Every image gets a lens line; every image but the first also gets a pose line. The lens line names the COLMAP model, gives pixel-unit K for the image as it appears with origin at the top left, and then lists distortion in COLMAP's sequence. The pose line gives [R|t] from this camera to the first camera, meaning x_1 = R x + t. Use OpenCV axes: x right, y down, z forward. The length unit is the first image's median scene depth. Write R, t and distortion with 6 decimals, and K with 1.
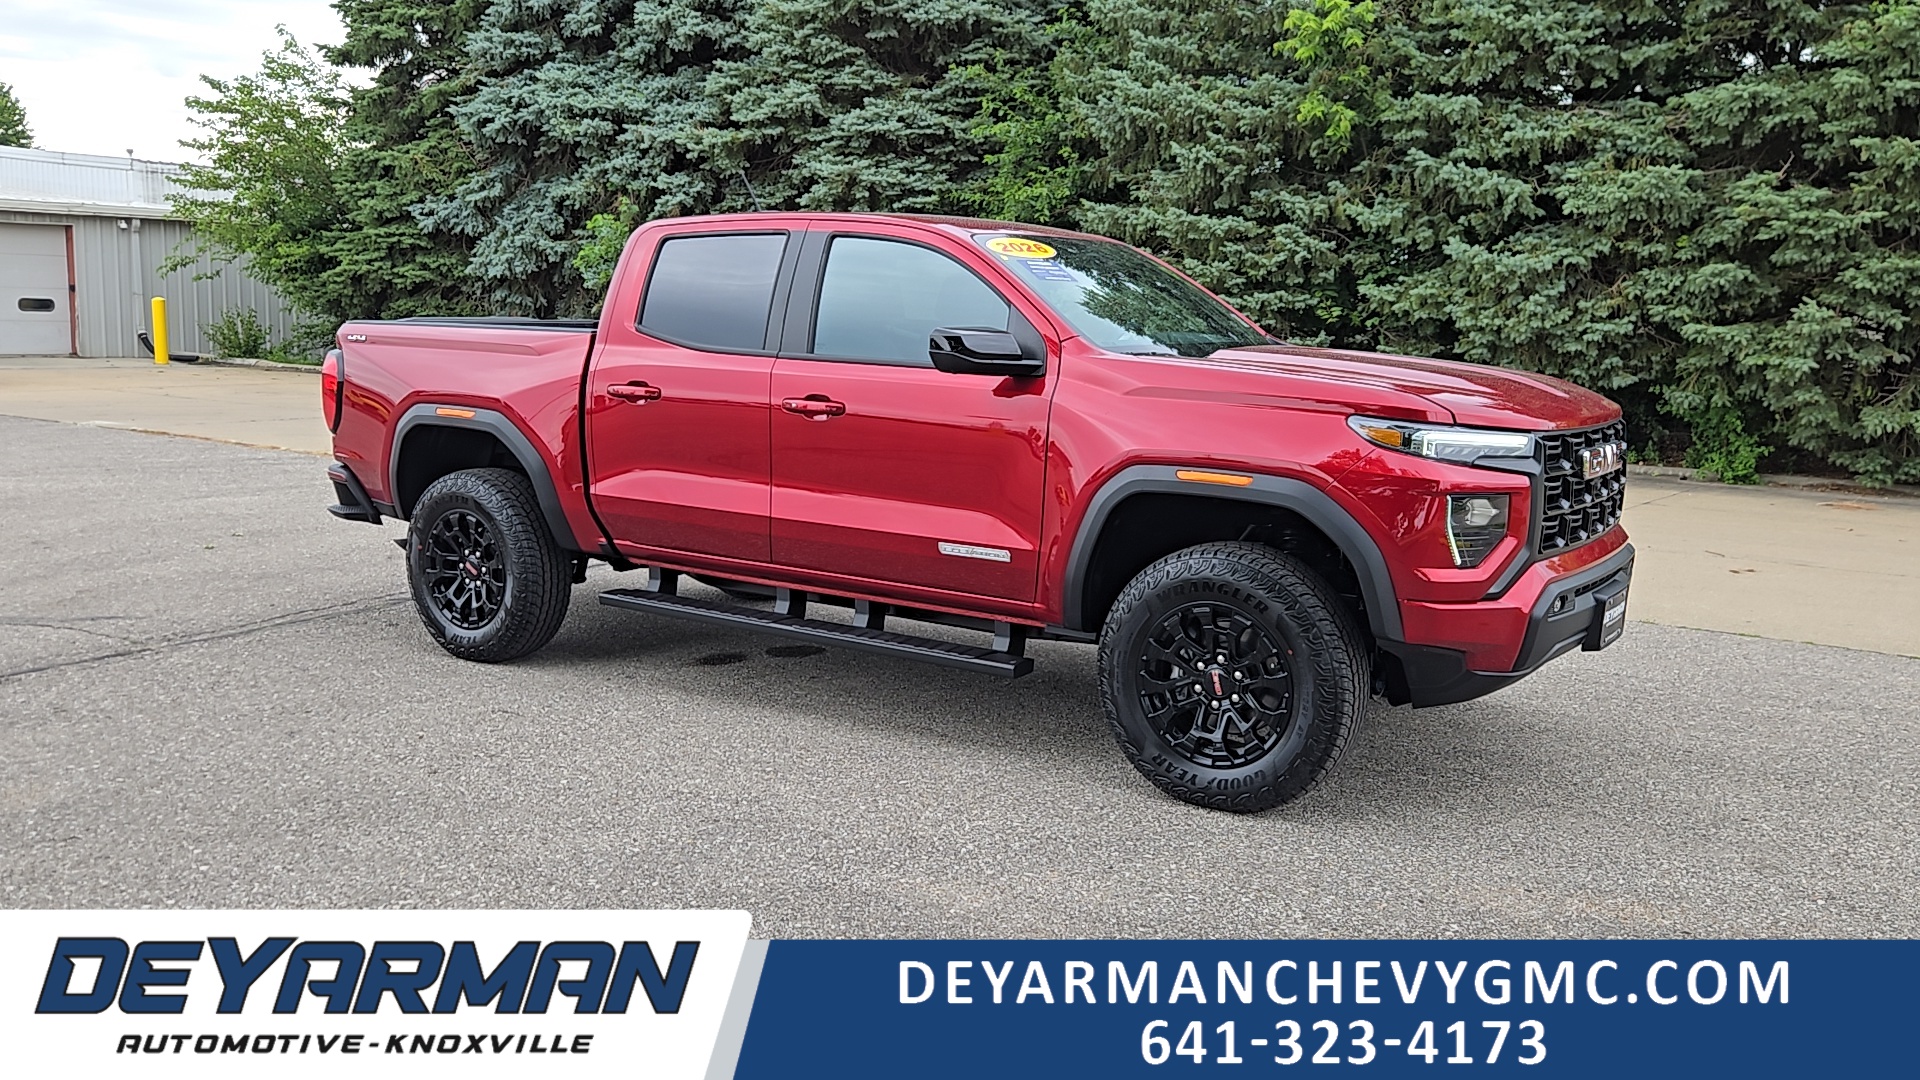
lens RADIAL K [[1602.7, 0, 956.1], [0, 1602.7, 546.6], [0, 0, 1]] dist [0.007956, 0.012376]
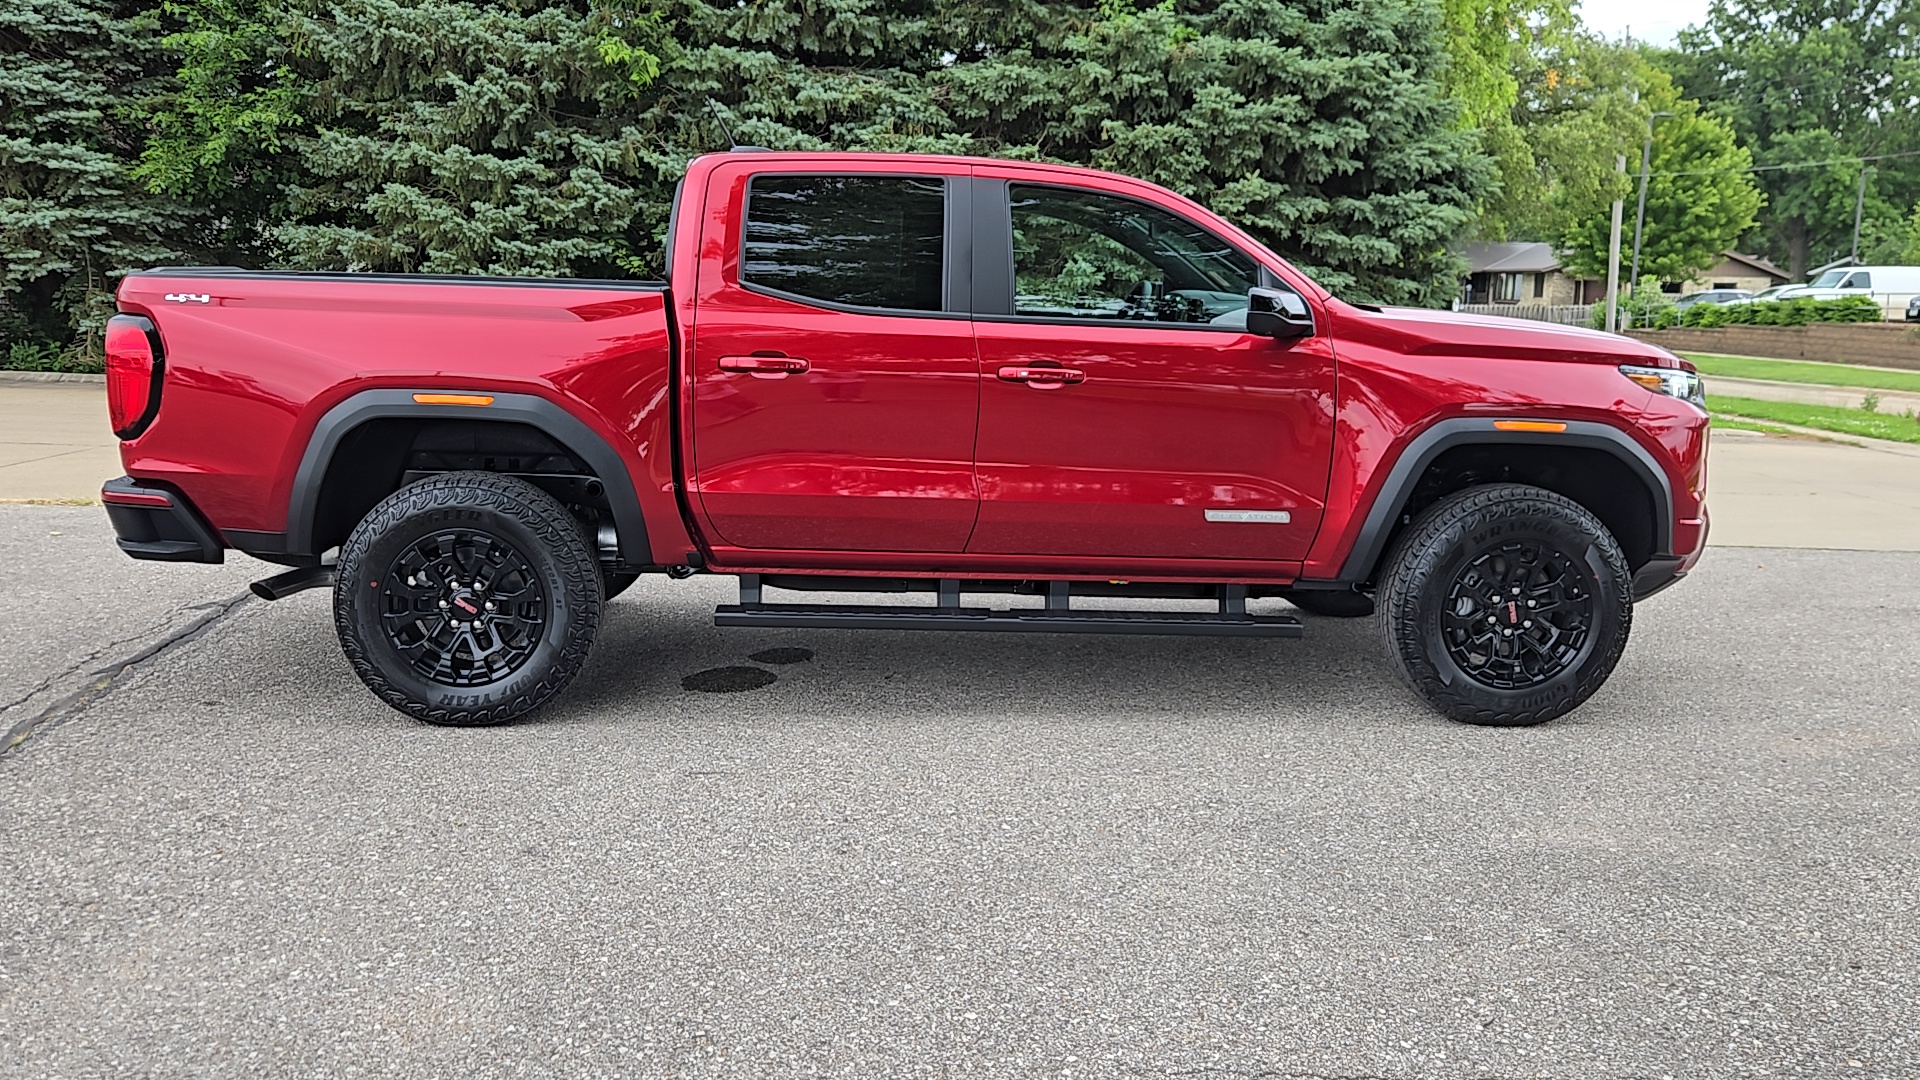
lens RADIAL K [[1602.7, 0, 958.3], [0, 1602.7, 546.6], [0, 0, 1]] dist [0.007956, 0.012376]
pose [[0.783002, -0.100178, 0.613900, -0.215573], [0.079467, 0.994969, 0.061006, -0.015340], [-0.616923, 0.001017, 0.787023, 0.097579]]
